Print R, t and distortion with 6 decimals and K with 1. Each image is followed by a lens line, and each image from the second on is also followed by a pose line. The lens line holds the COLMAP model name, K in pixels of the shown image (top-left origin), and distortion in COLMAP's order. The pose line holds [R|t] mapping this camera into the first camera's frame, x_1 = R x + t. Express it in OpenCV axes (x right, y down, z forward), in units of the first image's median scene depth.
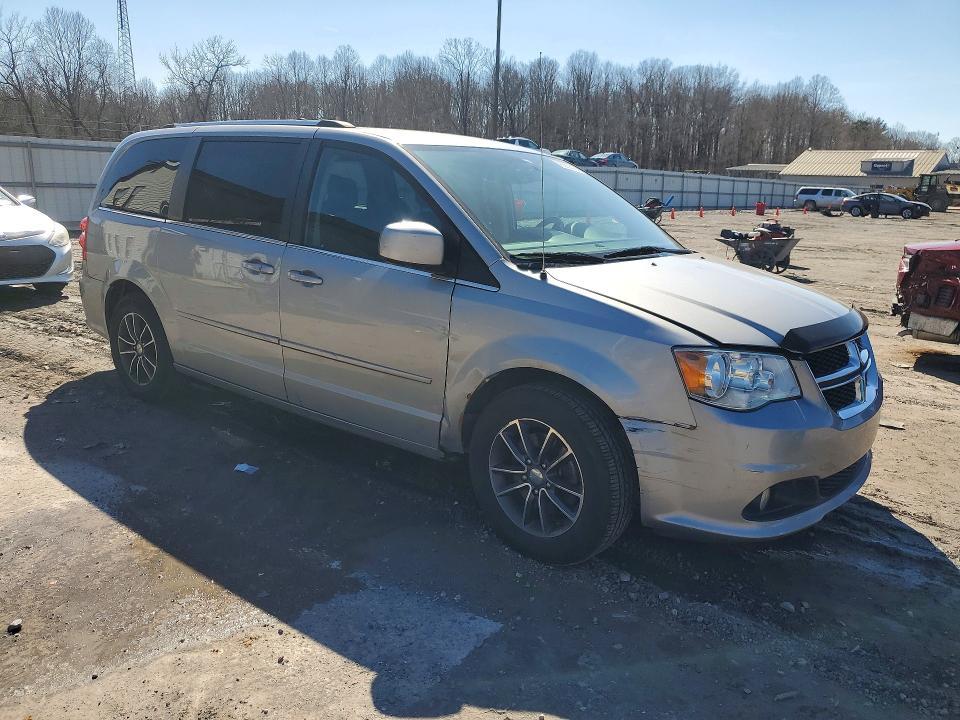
lens RADIAL K [[759.9, 0, 487.0], [0, 759.9, 358.9], [0, 0, 1]] dist [0.001332, 0.003084]
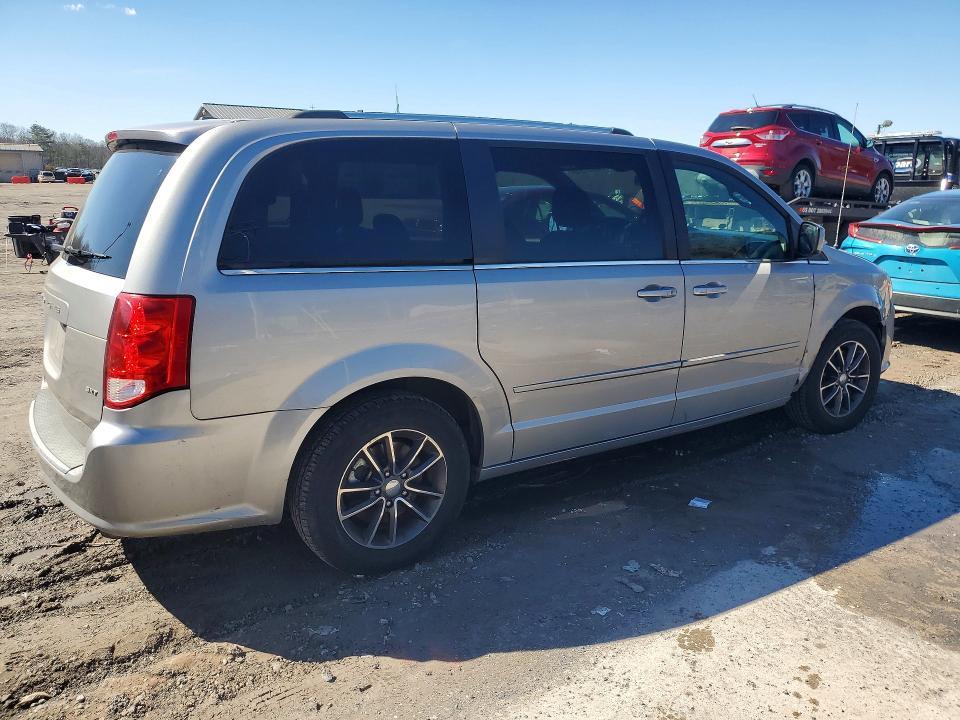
lens RADIAL K [[664.1, 0, 480.0], [0, 664.1, 360.0], [0, 0, 1]] dist [0.000835, 0.000861]
pose [[0.342102, -0.245442, 0.907042, -1.220158], [0.233197, 0.957262, 0.171079, -0.249325], [-0.910267, 0.152993, 0.384718, 0.978960]]
